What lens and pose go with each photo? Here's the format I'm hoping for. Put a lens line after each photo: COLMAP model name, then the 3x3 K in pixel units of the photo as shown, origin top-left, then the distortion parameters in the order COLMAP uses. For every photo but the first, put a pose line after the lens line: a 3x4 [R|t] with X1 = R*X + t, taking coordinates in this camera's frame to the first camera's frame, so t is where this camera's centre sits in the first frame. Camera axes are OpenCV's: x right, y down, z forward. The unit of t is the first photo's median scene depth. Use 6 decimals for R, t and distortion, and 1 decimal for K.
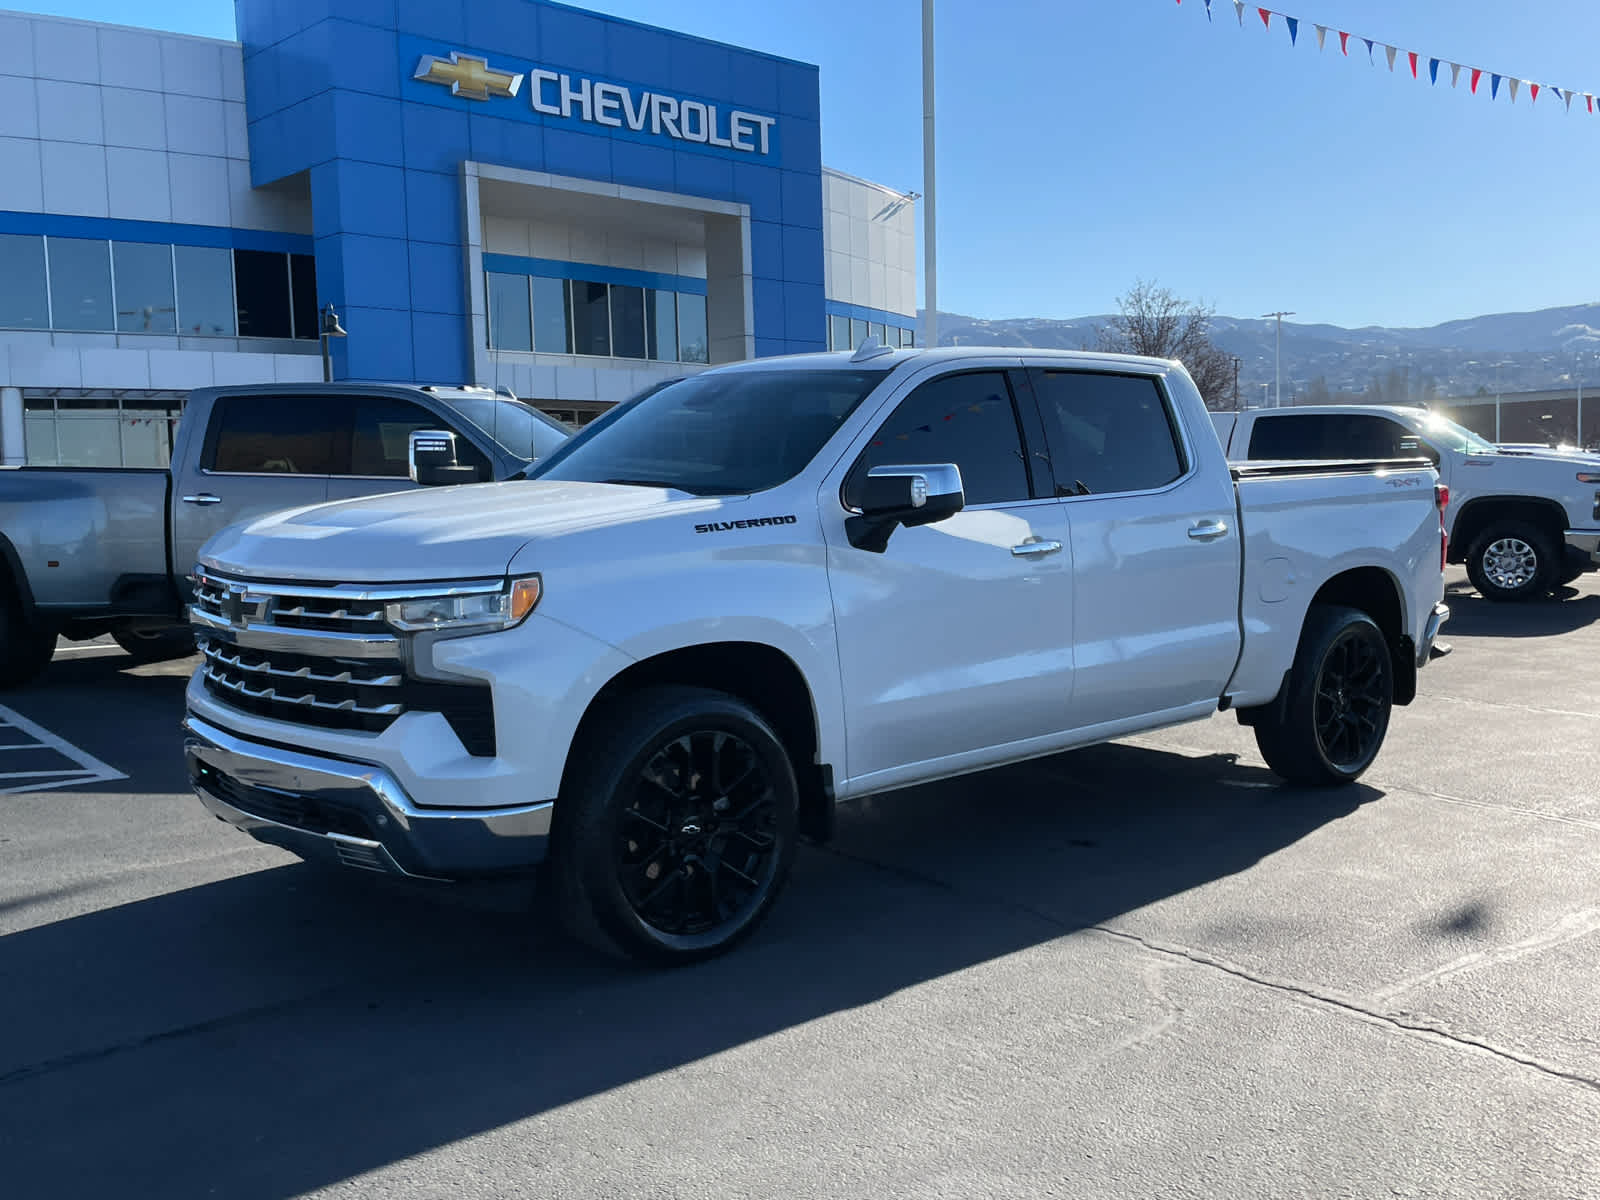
lens RADIAL K [[1576.0, 0, 816.2], [0, 1576.0, 598.8], [0, 0, 1]] dist [0.048213, 0.000000]
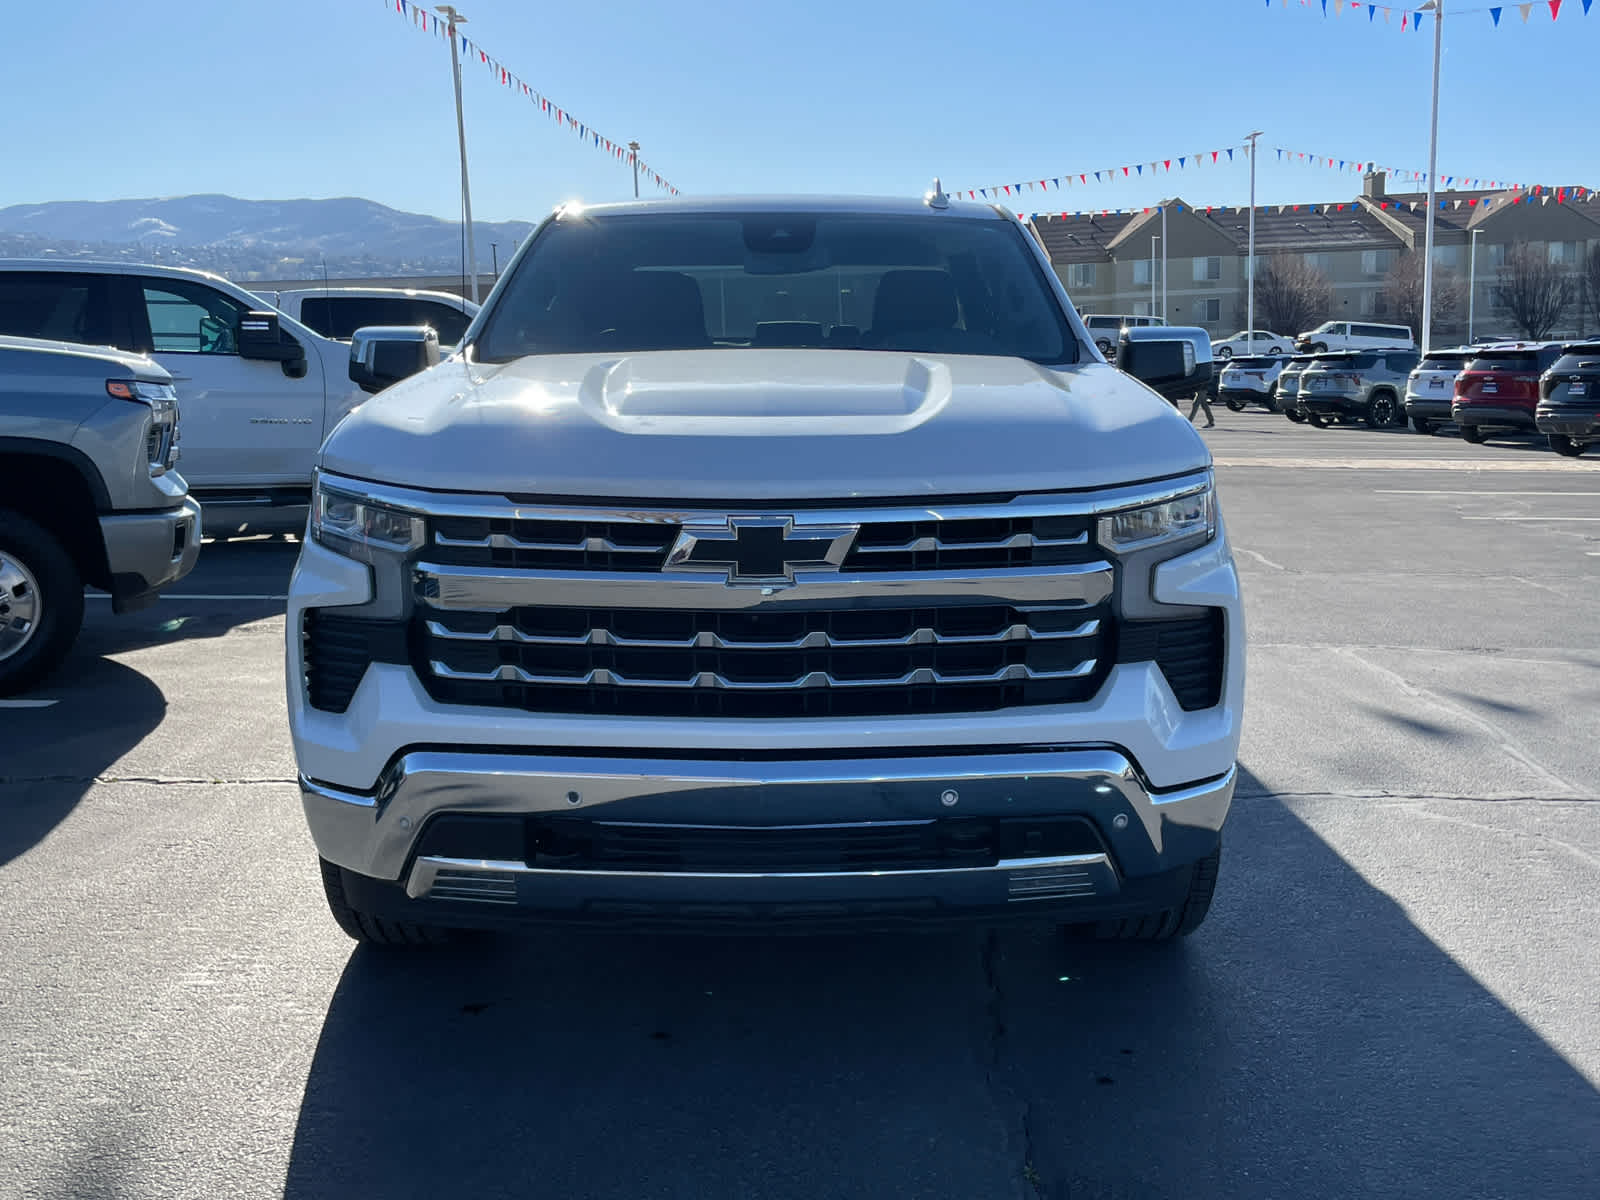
lens RADIAL K [[1576.0, 0, 813.7], [0, 1576.0, 610.6], [0, 0, 1]] dist [0.048213, 0.000000]
pose [[0.676214, -0.117416, 0.727288, -0.732991], [0.063923, 0.992845, 0.100855, -0.029274], [-0.733927, -0.021710, 0.678882, 0.520330]]
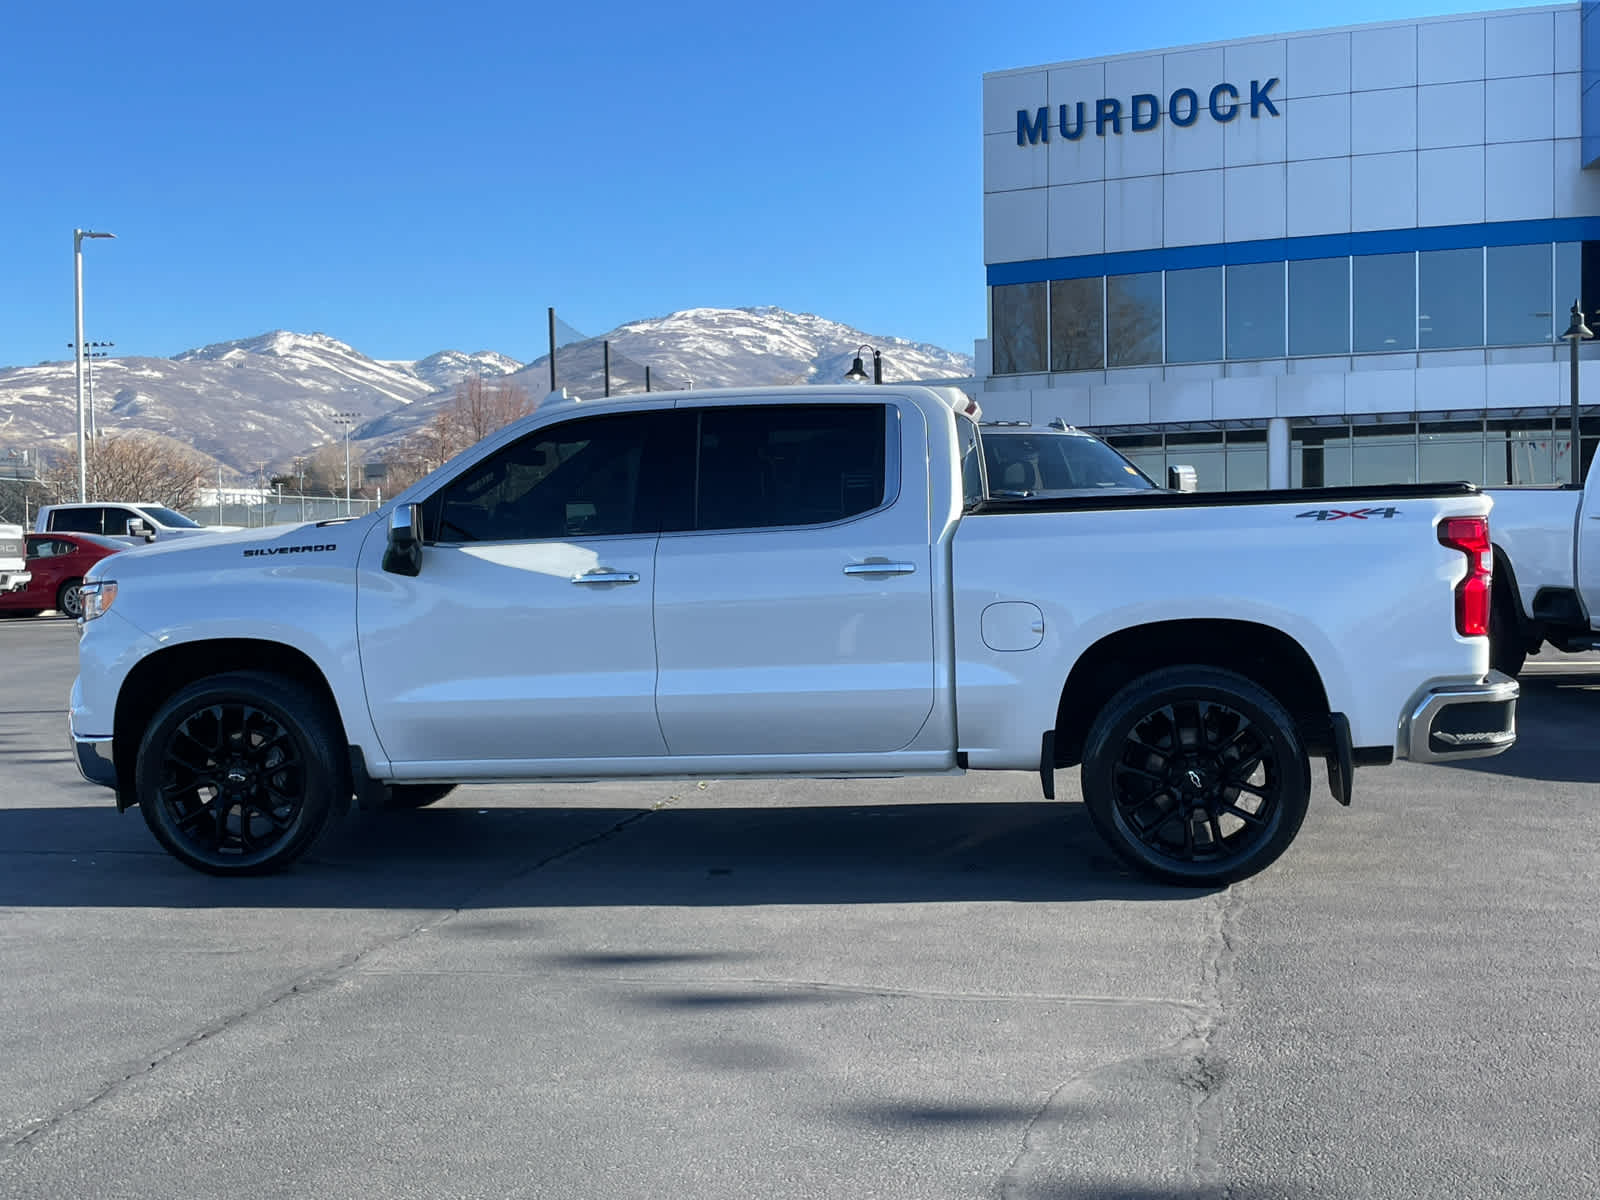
lens RADIAL K [[1888.5, 0, 815.0], [0, 1888.5, 561.1], [0, 0, 1]] dist [0.078691, 0.000000]
pose [[0.617698, 0.015762, -0.786258, 1.375267], [-0.052597, 0.998388, -0.021307, -0.026076], [0.784655, 0.054516, 0.617531, 0.344510]]
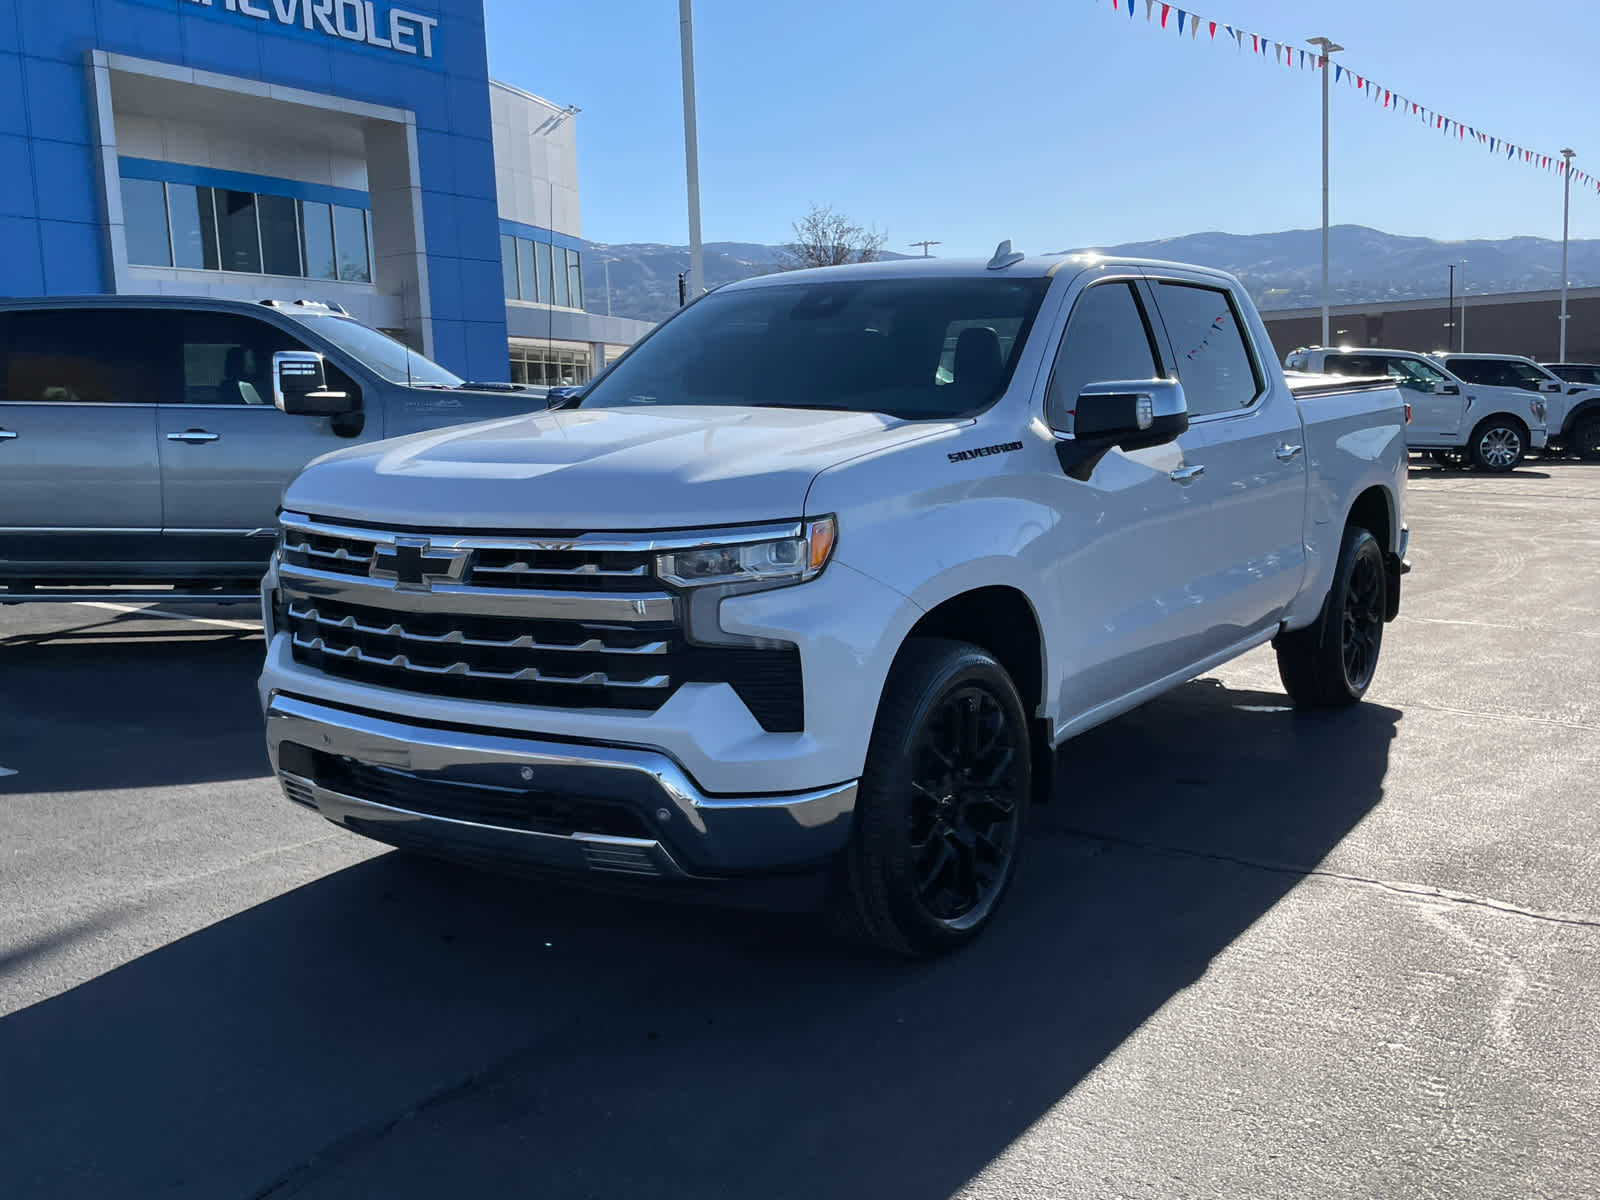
lens RADIAL K [[1576.0, 0, 811.3], [0, 1576.0, 609.1], [0, 0, 1]] dist [0.048213, 0.000000]
pose [[0.972353, -0.039000, 0.230236, -0.323742], [0.027044, 0.998128, 0.054856, -0.009881], [-0.231945, -0.047112, 0.971587, 0.151713]]
